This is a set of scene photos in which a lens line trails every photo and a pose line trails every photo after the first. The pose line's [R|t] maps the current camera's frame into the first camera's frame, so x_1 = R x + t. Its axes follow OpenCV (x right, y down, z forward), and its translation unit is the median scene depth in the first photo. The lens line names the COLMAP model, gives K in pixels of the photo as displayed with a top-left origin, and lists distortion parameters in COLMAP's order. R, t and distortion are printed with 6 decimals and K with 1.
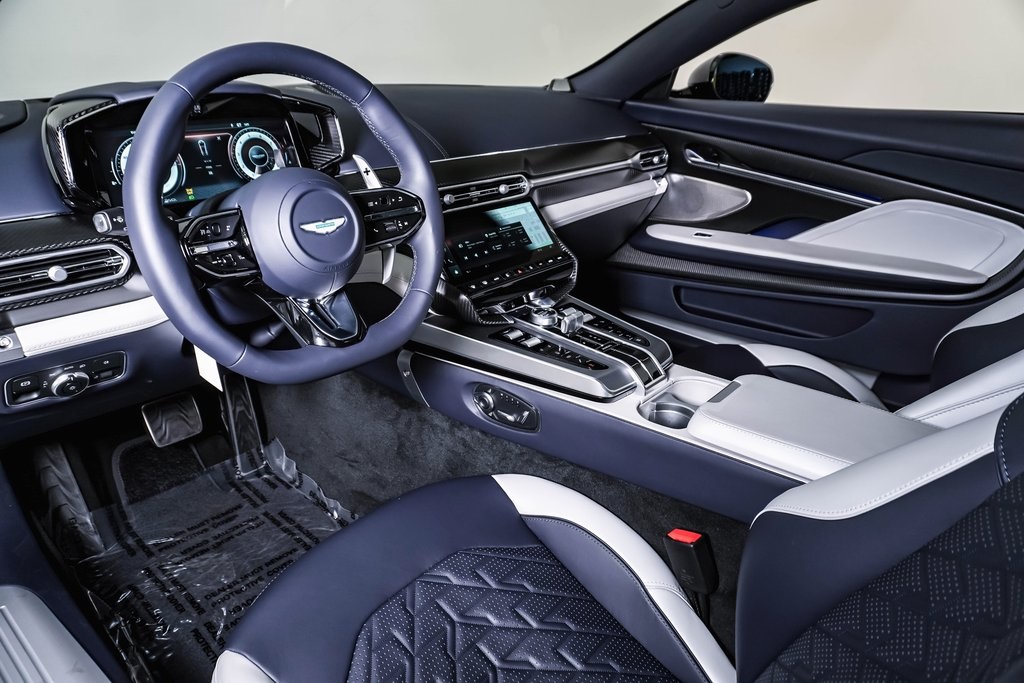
lens RADIAL K [[683.0, 0, 506.2], [0, 683.0, 346.4], [0, 0, 1]] dist [-0.032912, 0.023960]
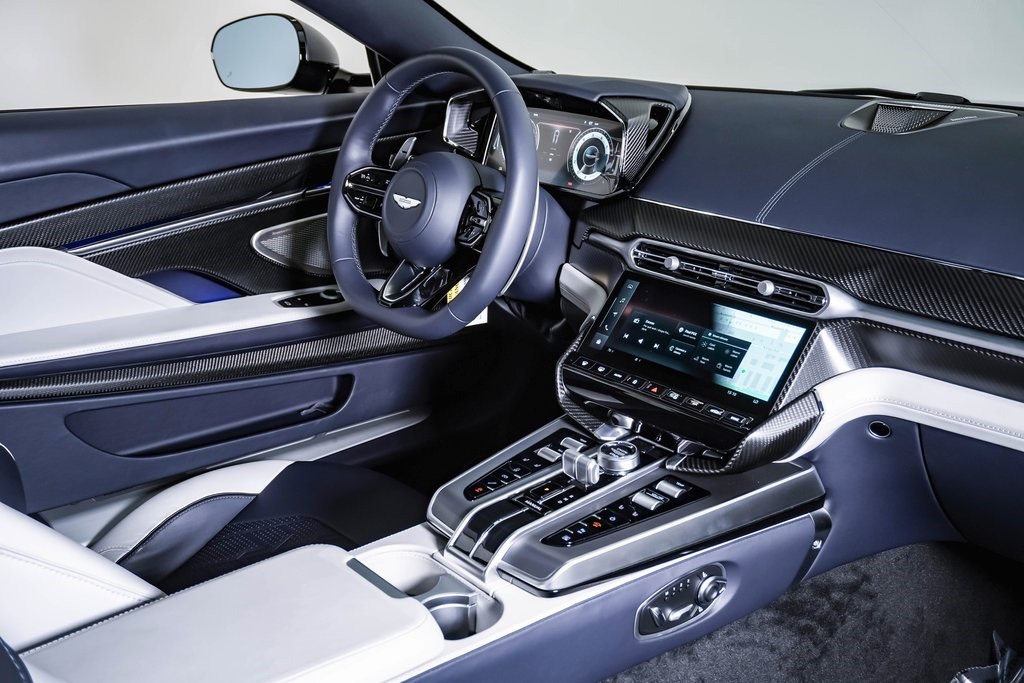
lens RADIAL K [[1082.5, 0, 512.1], [0, 1082.5, 346.6], [0, 0, 1]] dist [0.006840, 0.000000]
pose [[-0.126231, 0.307227, -0.943227, 1.090093], [-0.408580, 0.850336, 0.331650, -0.468444], [0.903952, 0.427248, 0.018188, 0.892205]]
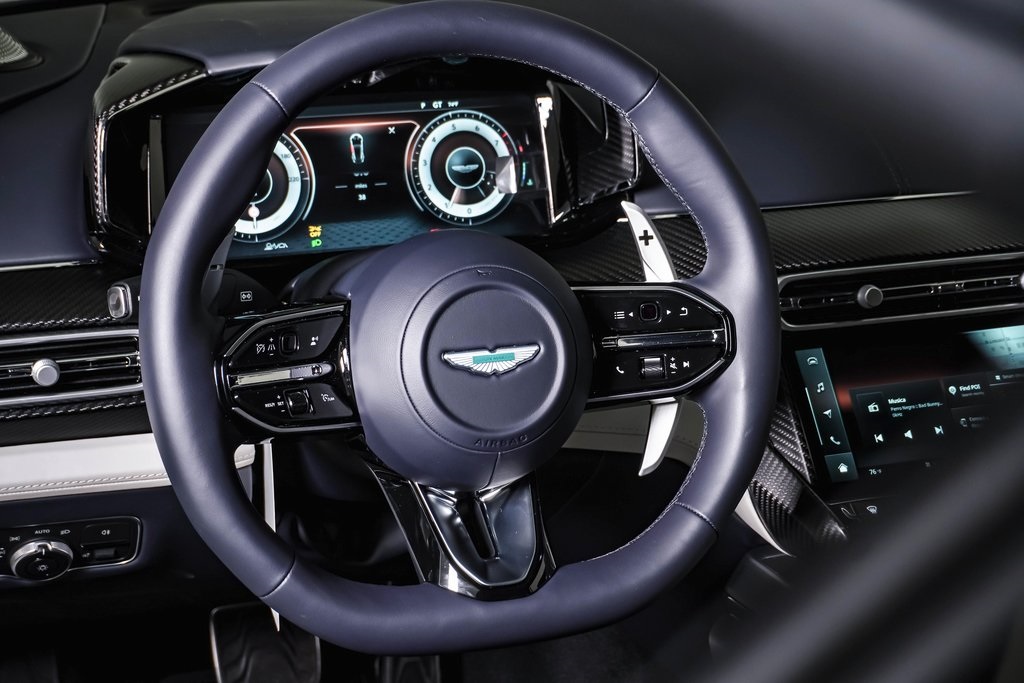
lens RADIAL K [[2002.8, 0, 504.7], [0, 2002.8, 337.5], [0, 0, 1]] dist [-0.011961, 0.000000]
pose [[0.882735, 0.153928, -0.443943, 0.287880], [-0.192715, 0.980299, -0.043296, -0.093731], [0.428532, 0.123773, 0.895008, -0.236655]]
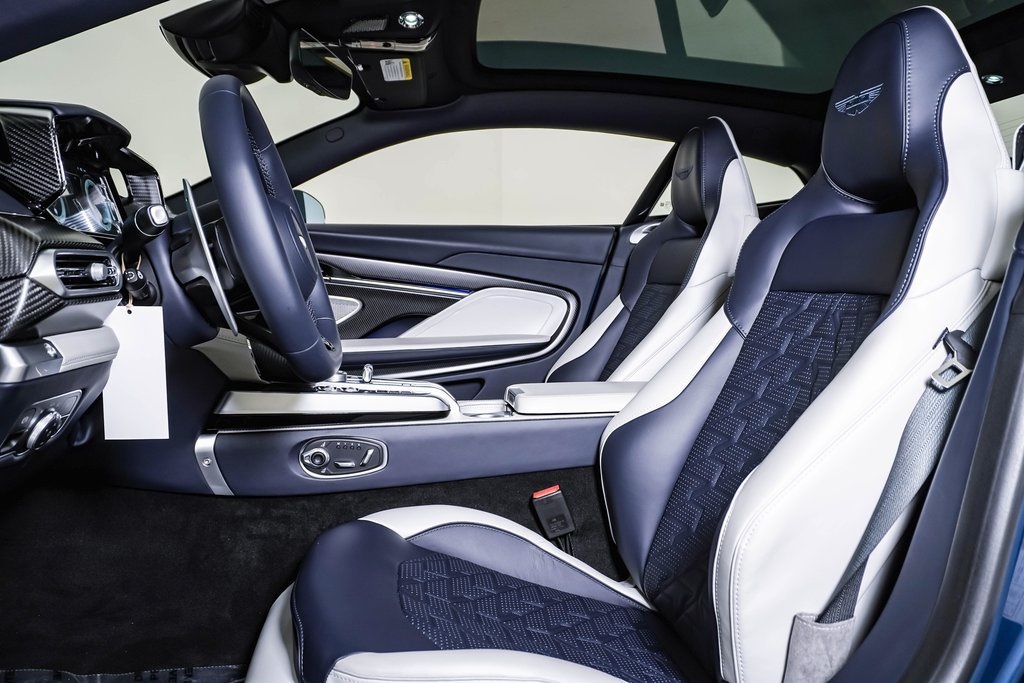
lens RADIAL K [[831.3, 0, 516.6], [0, 831.3, 340.8], [0, 0, 1]] dist [0.006314, 0.000119]
pose [[0.654392, -0.071157, 0.752800, -0.768586], [0.298284, 0.939121, -0.170522, 0.220087], [-0.694837, 0.336136, 0.635778, -0.032167]]
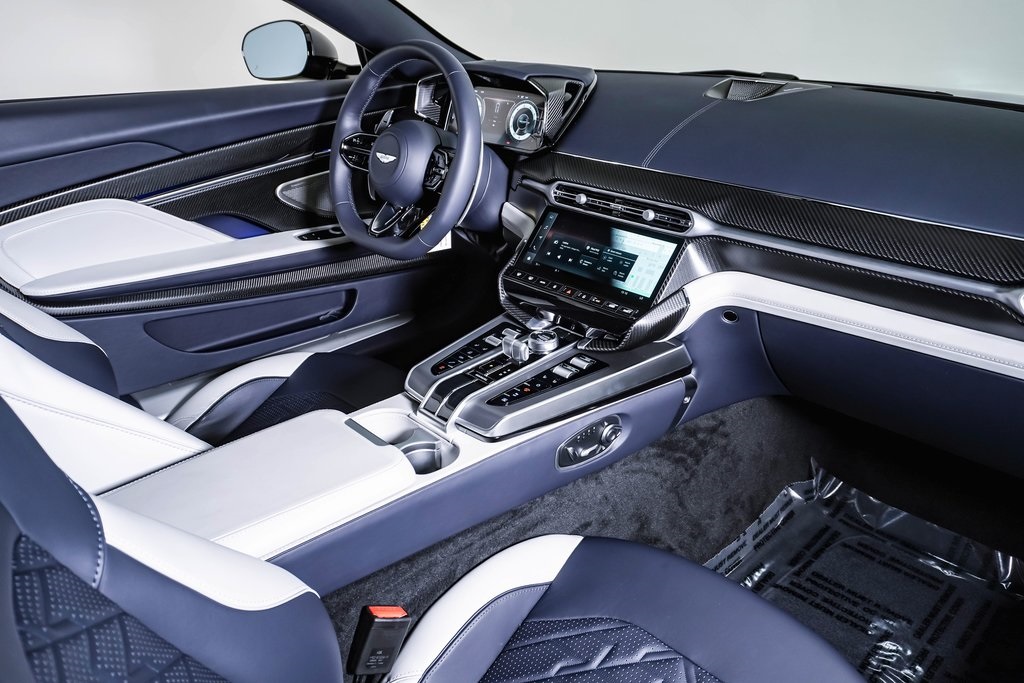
lens RADIAL K [[771.5, 0, 511.9], [0, 771.5, 339.4], [0, 0, 1]] dist [-0.023712, 0.003266]
pose [[-0.086063, 0.391581, -0.916110, 1.064842], [-0.400107, 0.828529, 0.391733, -0.459560], [0.912419, 0.400255, 0.085369, 0.924629]]
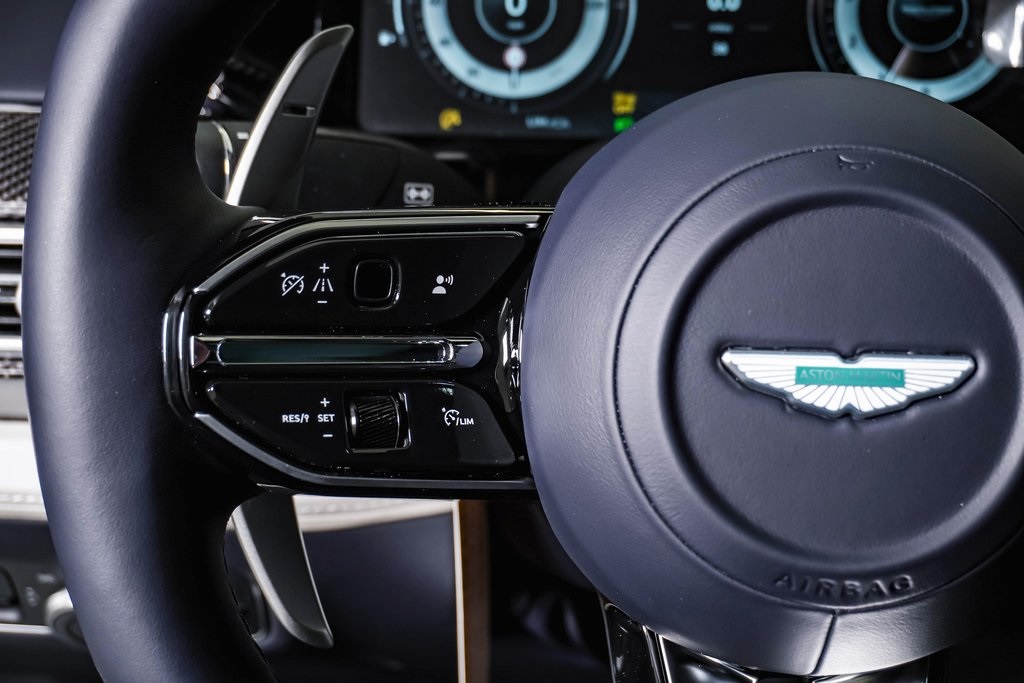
lens RADIAL K [[1650.9, 0, 505.0], [0, 1650.9, 344.5], [0, 0, 1]] dist [0.073317, 0.000000]
pose [[0.660673, 0.258440, -0.704784, 0.007872], [-0.309363, 0.949170, 0.058055, -0.132478], [0.683964, 0.179678, 0.707043, 0.419387]]
